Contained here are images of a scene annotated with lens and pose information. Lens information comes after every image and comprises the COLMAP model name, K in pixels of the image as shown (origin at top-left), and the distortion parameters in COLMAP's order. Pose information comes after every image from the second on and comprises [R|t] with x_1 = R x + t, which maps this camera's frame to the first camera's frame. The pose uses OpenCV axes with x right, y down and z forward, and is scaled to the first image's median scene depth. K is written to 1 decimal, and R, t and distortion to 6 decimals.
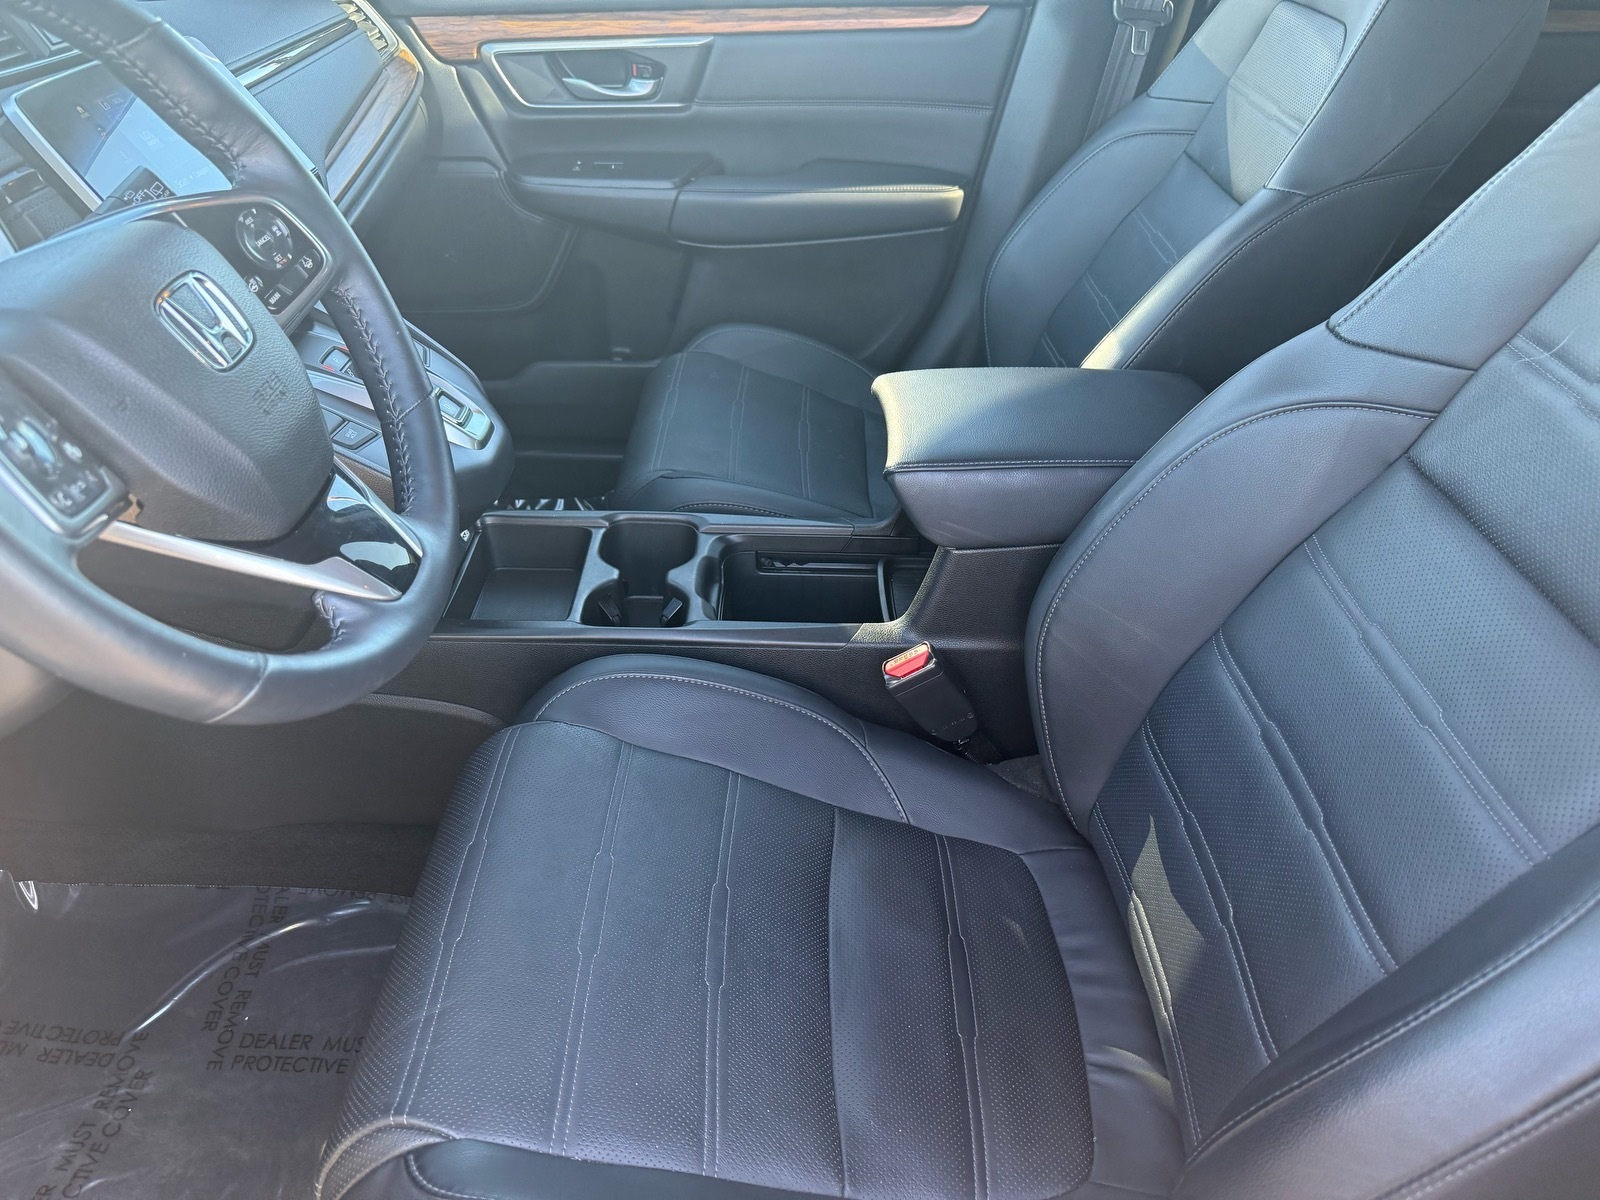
lens RADIAL K [[1147.7, 0, 793.5], [0, 1147.7, 602.0], [0, 0, 1]] dist [0.052141, -0.070363]
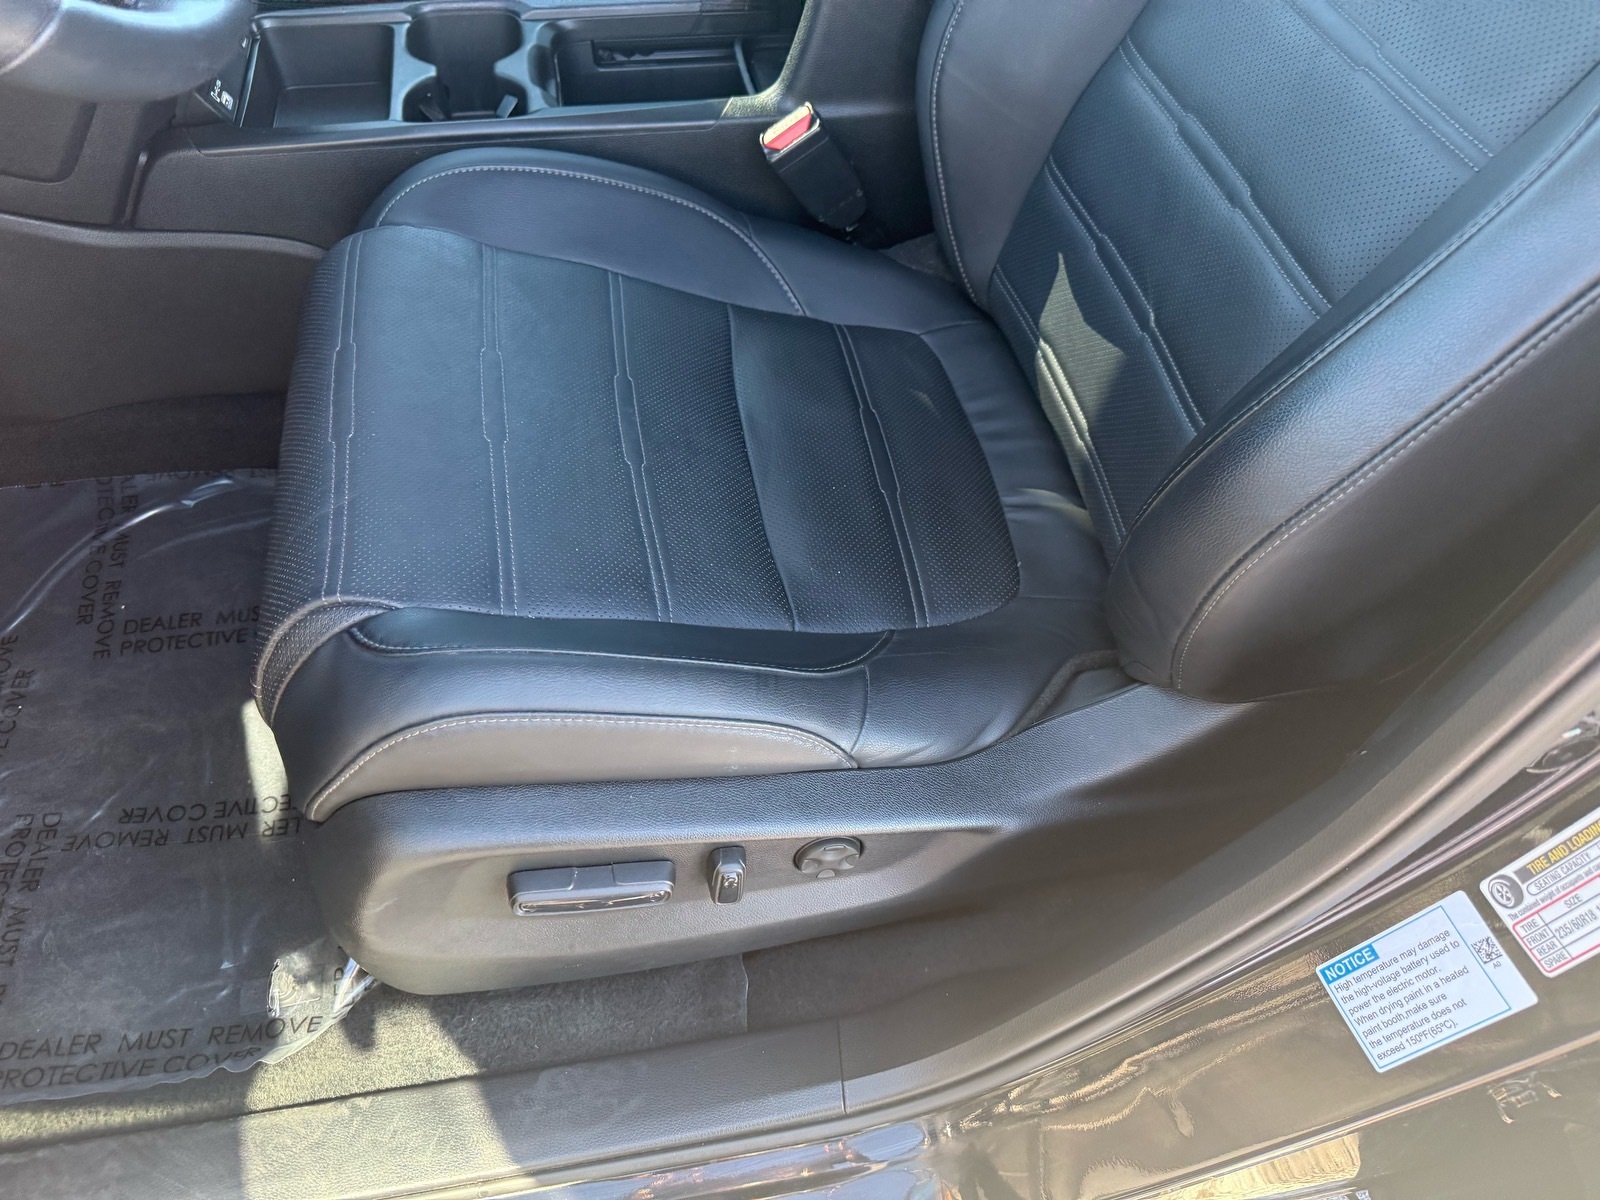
lens RADIAL K [[1147.7, 0, 807.9], [0, 1147.7, 600.6], [0, 0, 1]] dist [0.052141, -0.070363]
pose [[0.983282, -0.131347, 0.126110, -0.051937], [0.085115, 0.943805, 0.319355, 0.119909], [-0.160970, -0.303282, 0.939206, 0.034379]]
